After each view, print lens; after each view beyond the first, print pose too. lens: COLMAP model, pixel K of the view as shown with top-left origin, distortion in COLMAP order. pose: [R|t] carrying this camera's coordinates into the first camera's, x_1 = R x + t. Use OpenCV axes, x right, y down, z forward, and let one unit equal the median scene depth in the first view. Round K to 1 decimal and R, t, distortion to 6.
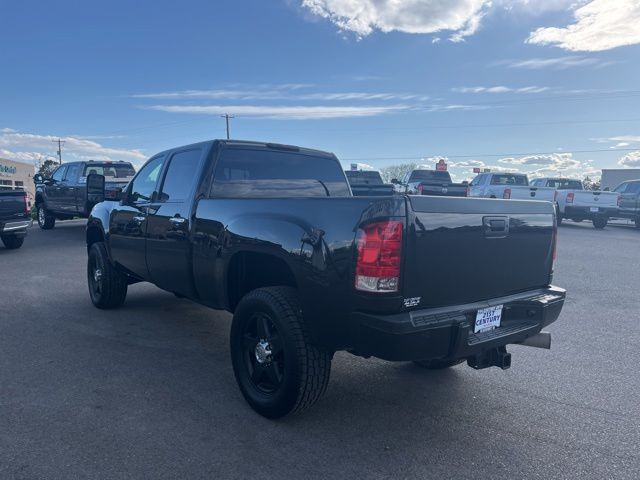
lens RADIAL K [[541.9, 0, 320.0], [0, 541.9, 240.0], [0, 0, 1]] dist [0.073195, -0.000918]
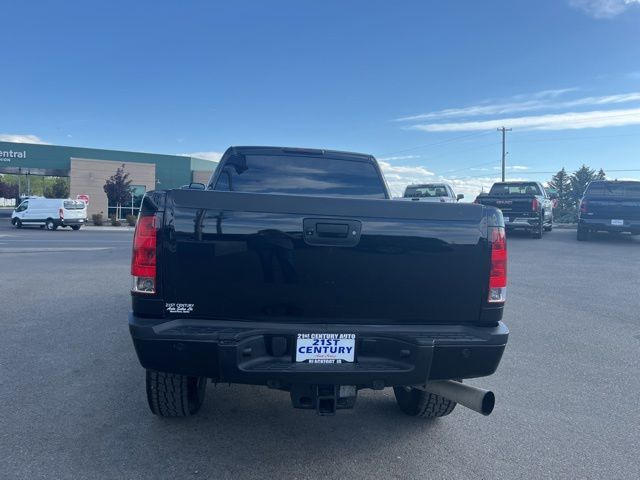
lens RADIAL K [[484.1, 0, 325.6], [0, 484.1, 239.7], [0, 0, 1]] dist [0.068508, -0.109307]
pose [[0.800433, 0.056173, -0.596784, 0.157772], [-0.067917, 0.997687, 0.002815, -0.003378], [0.595562, 0.038279, 0.802397, 0.092641]]
